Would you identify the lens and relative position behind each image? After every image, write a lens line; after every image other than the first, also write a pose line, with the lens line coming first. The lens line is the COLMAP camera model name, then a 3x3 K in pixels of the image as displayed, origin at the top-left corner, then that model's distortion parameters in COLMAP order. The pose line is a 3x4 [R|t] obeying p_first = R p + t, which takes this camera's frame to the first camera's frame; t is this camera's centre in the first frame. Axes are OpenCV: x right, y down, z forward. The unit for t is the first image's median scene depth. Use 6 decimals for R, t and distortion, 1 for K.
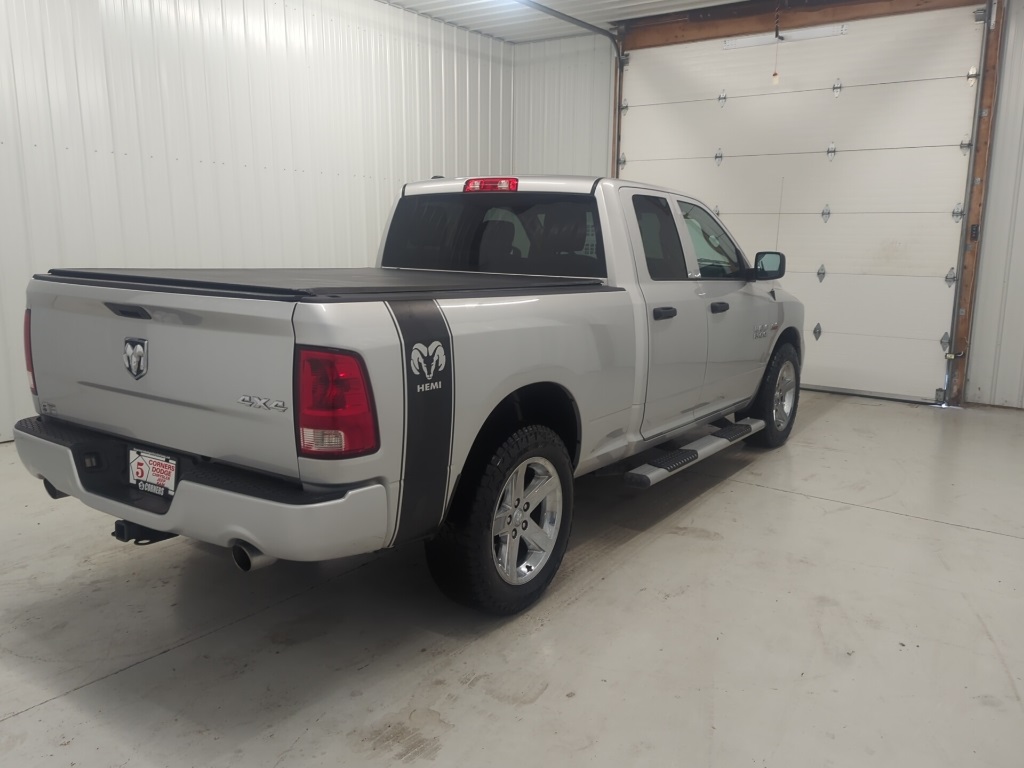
lens RADIAL K [[833.9, 0, 512.0], [0, 833.9, 384.0], [0, 0, 1]] dist [0.071273, -0.071000]
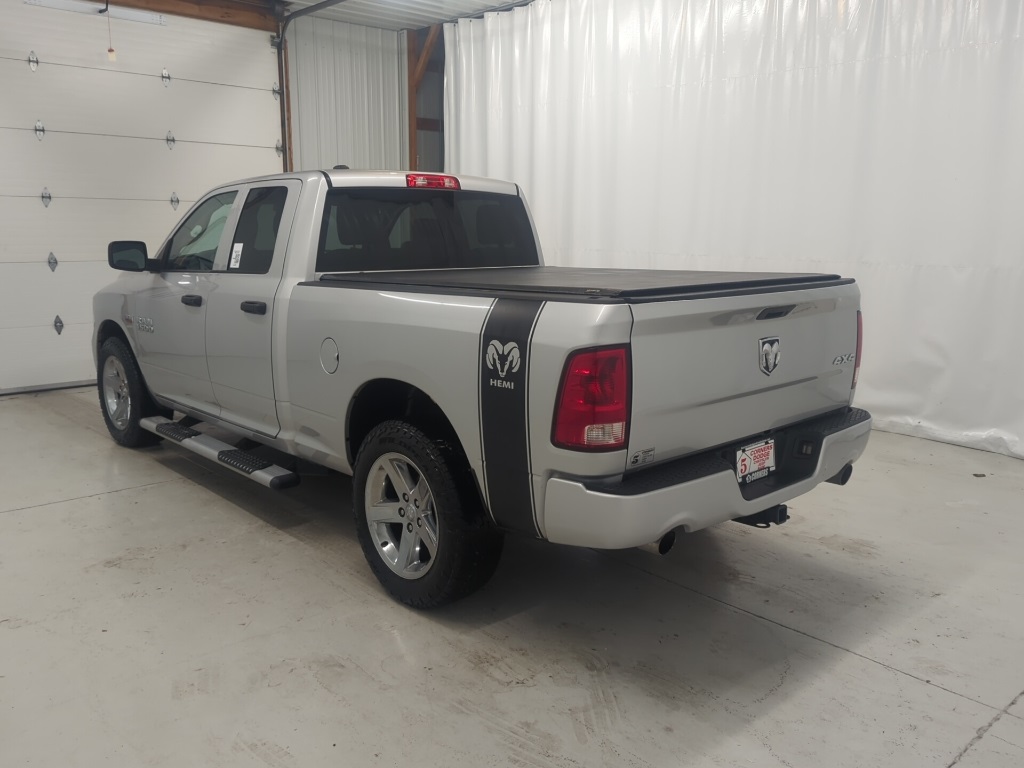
lens RADIAL K [[838.4, 0, 516.8], [0, 838.4, 389.7], [0, 0, 1]] dist [0.072073, -0.079265]
pose [[0.216216, -0.201208, 0.955388, -1.254227], [0.170164, 0.971324, 0.166054, -0.179578], [-0.961403, 0.126669, 0.244254, 0.846299]]
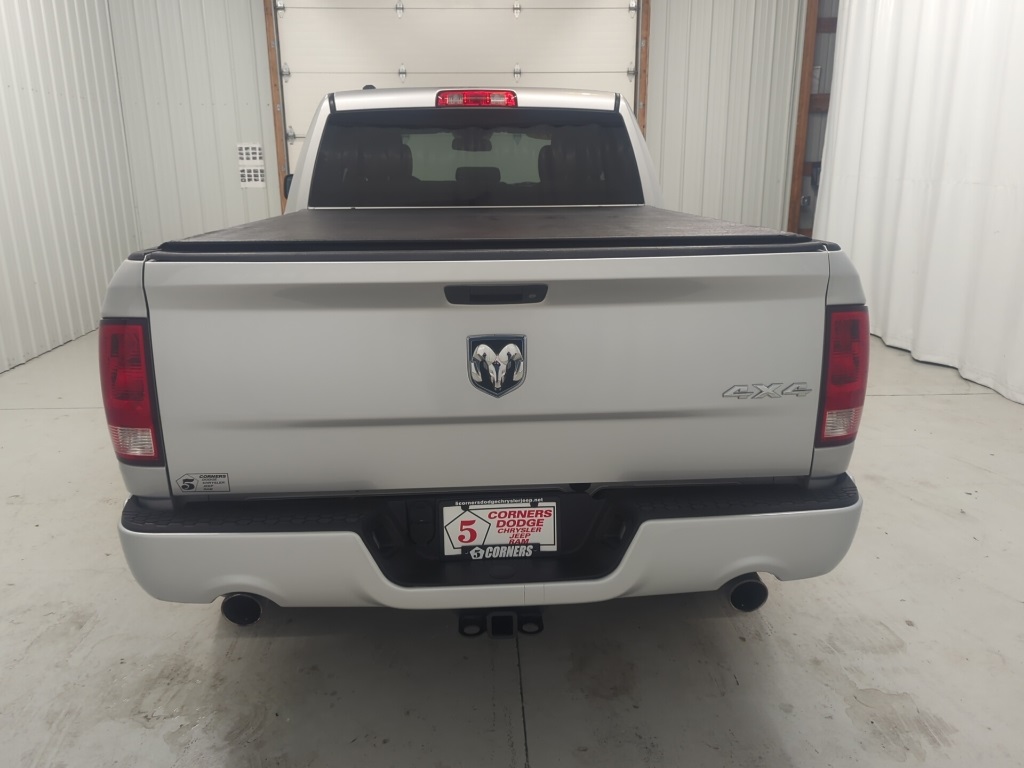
lens RADIAL K [[833.9, 0, 512.0], [0, 833.9, 384.0], [0, 0, 1]] dist [0.071273, -0.071000]
pose [[0.787289, -0.181536, 0.589254, -0.659097], [0.129602, 0.983047, 0.129698, -0.079135], [-0.602809, -0.025741, 0.797470, 0.383869]]
